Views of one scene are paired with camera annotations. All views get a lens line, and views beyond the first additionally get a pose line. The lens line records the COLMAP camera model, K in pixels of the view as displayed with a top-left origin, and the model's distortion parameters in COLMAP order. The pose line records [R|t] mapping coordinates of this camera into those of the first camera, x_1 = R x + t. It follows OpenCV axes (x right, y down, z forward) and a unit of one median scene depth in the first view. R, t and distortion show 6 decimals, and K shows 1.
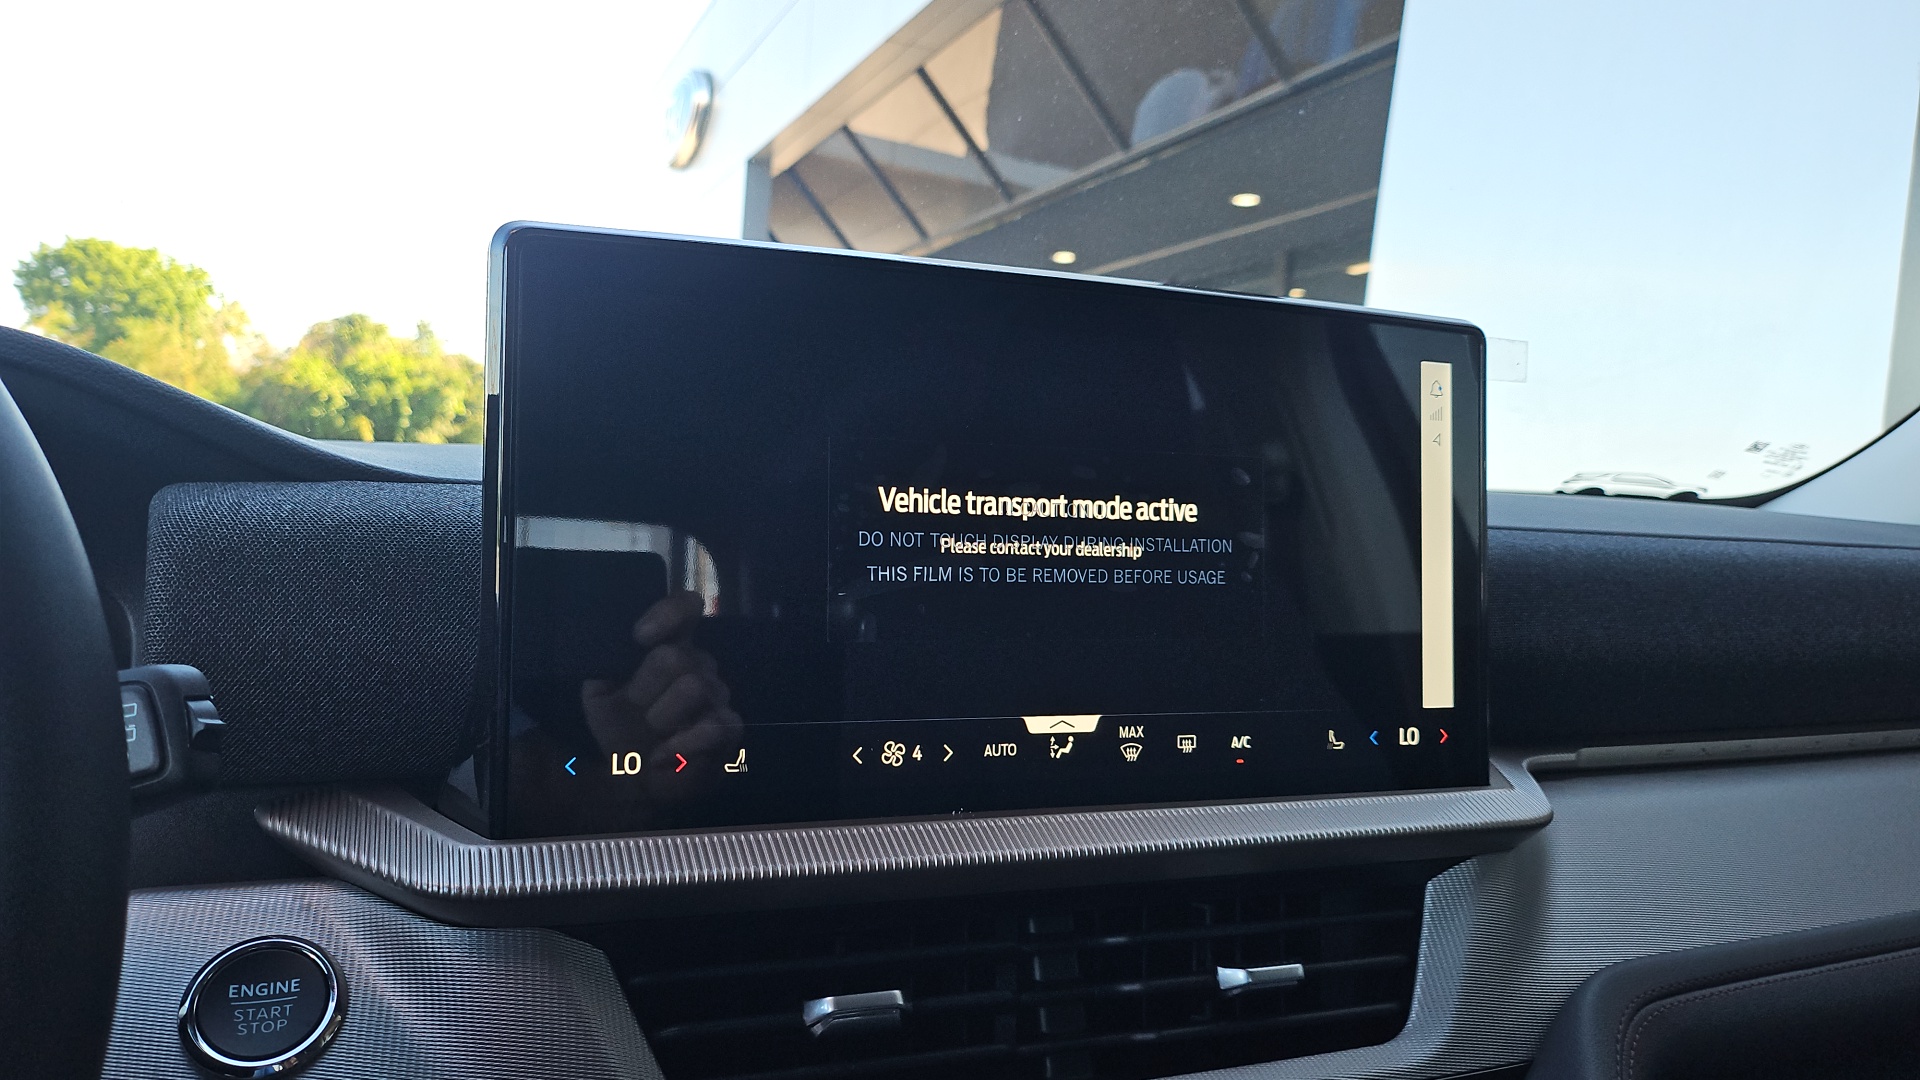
lens RADIAL K [[1380.9, 0, 945.3], [0, 1380.9, 540.7], [0, 0, 1]] dist [0.042349, -0.057471]
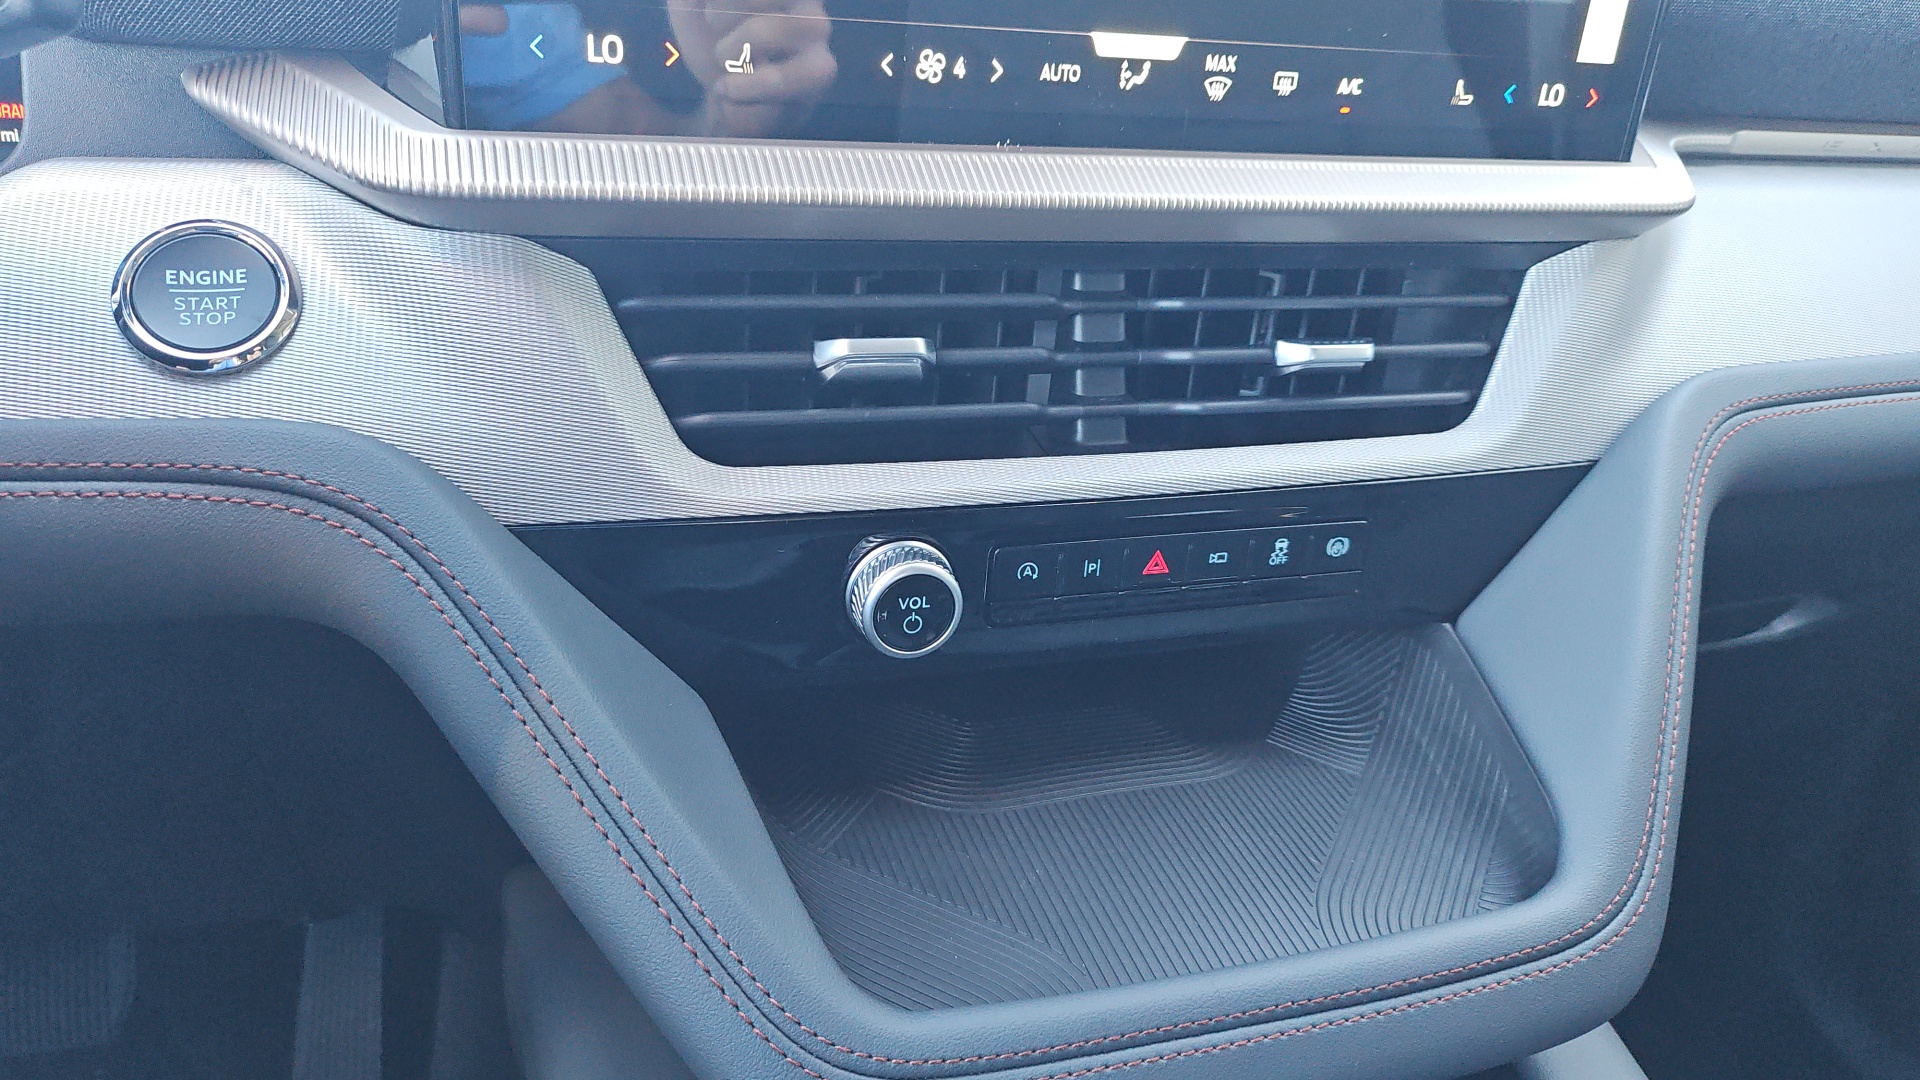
lens RADIAL K [[1380.9, 0, 973.4], [0, 1380.9, 538.3], [0, 0, 1]] dist [0.042349, -0.057471]
pose [[0.996583, 0.080984, -0.016259, 0.023325], [-0.065724, 0.896688, 0.437757, 0.039736], [0.050031, -0.435193, 0.898946, 0.120982]]
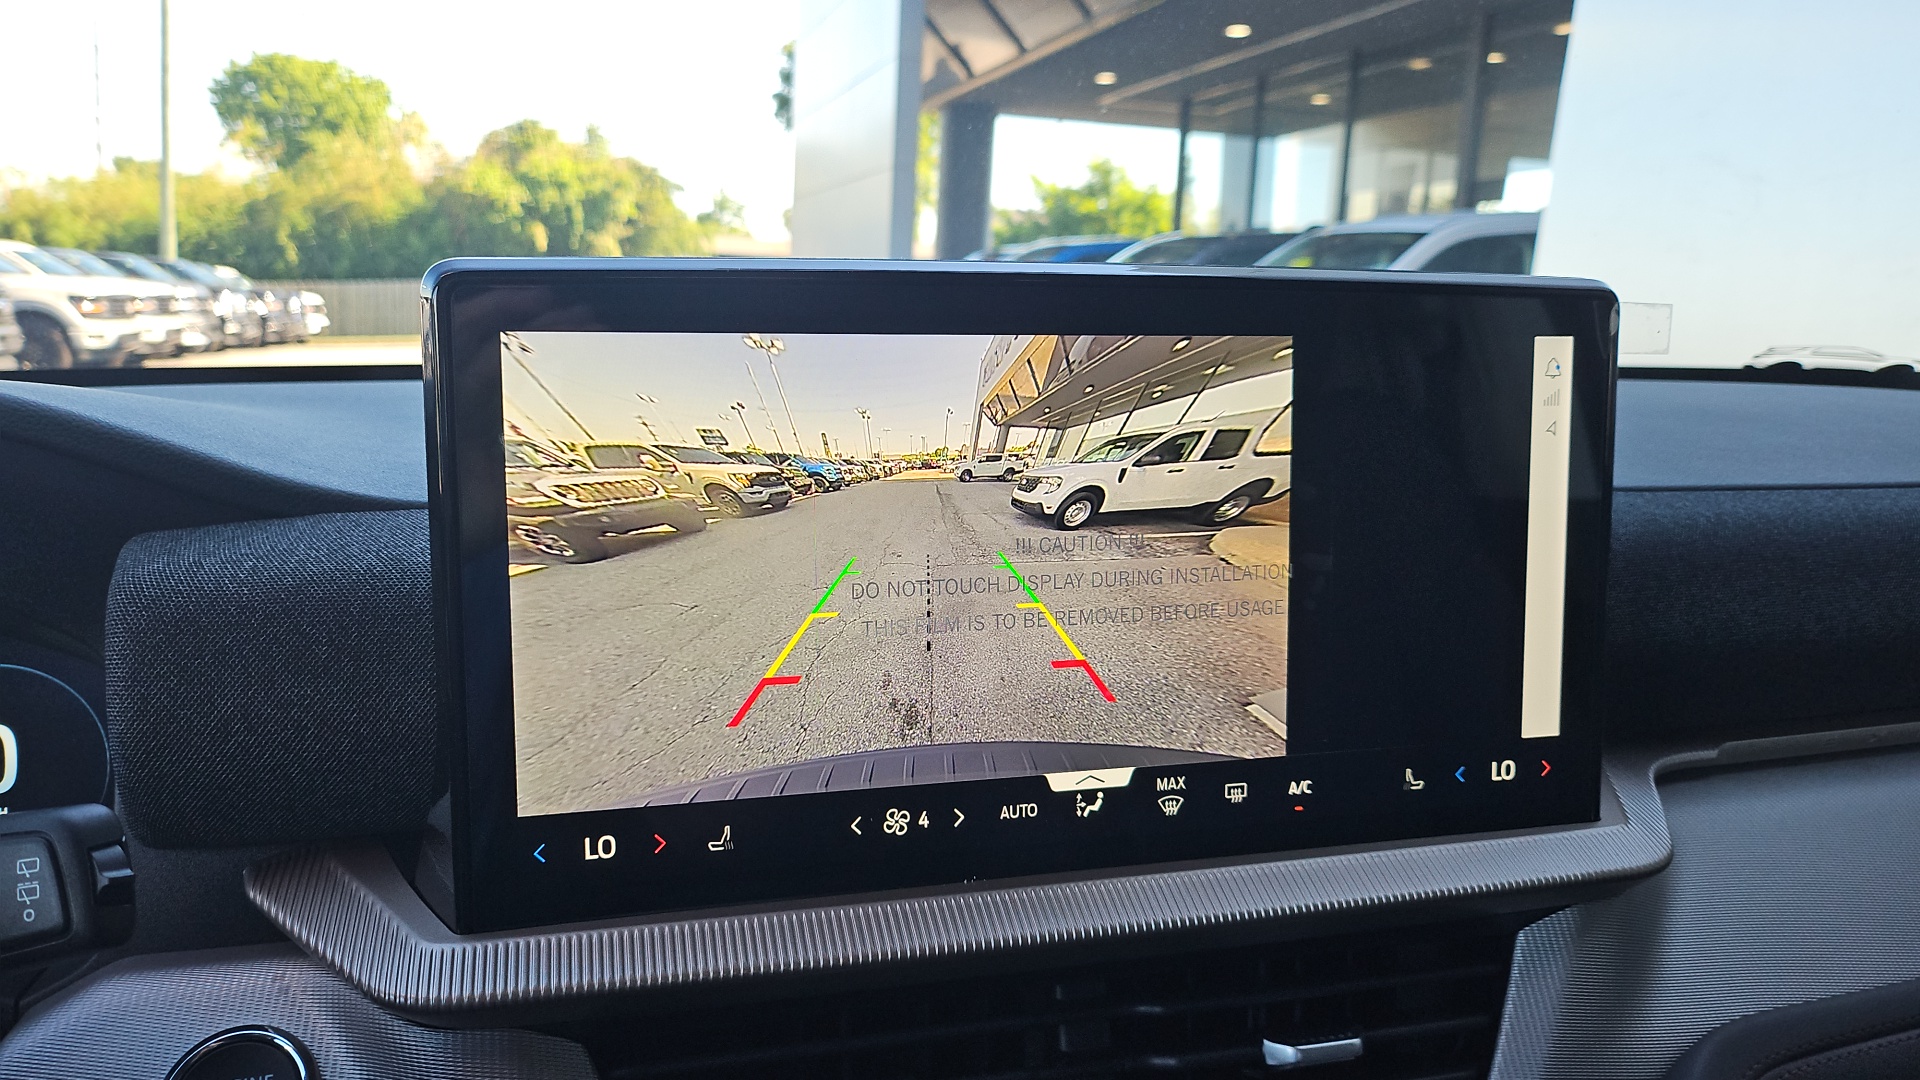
lens RADIAL K [[1380.9, 0, 952.1], [0, 1380.9, 506.0], [0, 0, 1]] dist [0.042349, -0.057471]
pose [[0.992584, -0.002425, -0.121536, 0.104604], [0.018084, 0.991621, 0.127909, -0.160288], [0.120208, -0.129158, 0.984311, 0.123247]]
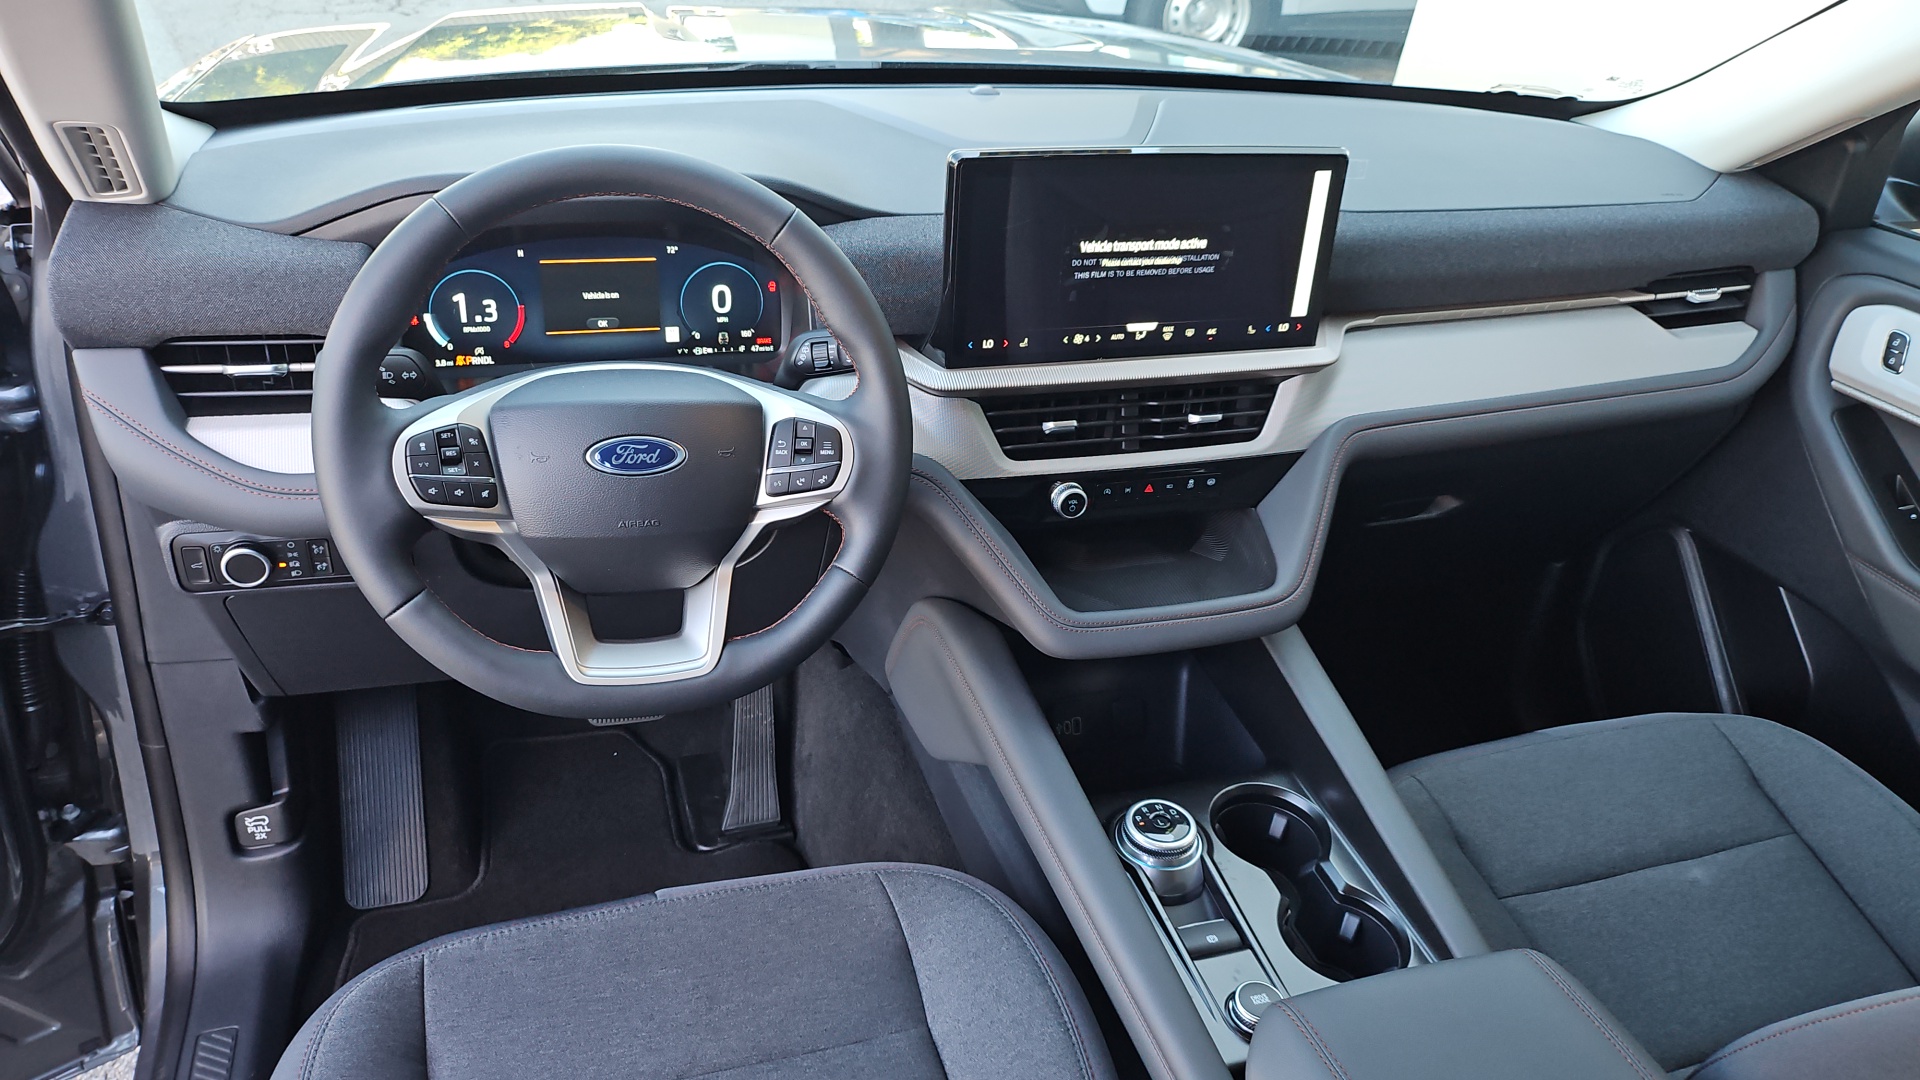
lens RADIAL K [[1380.9, 0, 975.1], [0, 1380.9, 536.3], [0, 0, 1]] dist [0.042349, -0.057471]
pose [[0.997164, 0.069535, -0.028787, -0.128506], [-0.046584, 0.870720, 0.489567, -0.792663], [0.059107, -0.486838, 0.871490, -1.506052]]
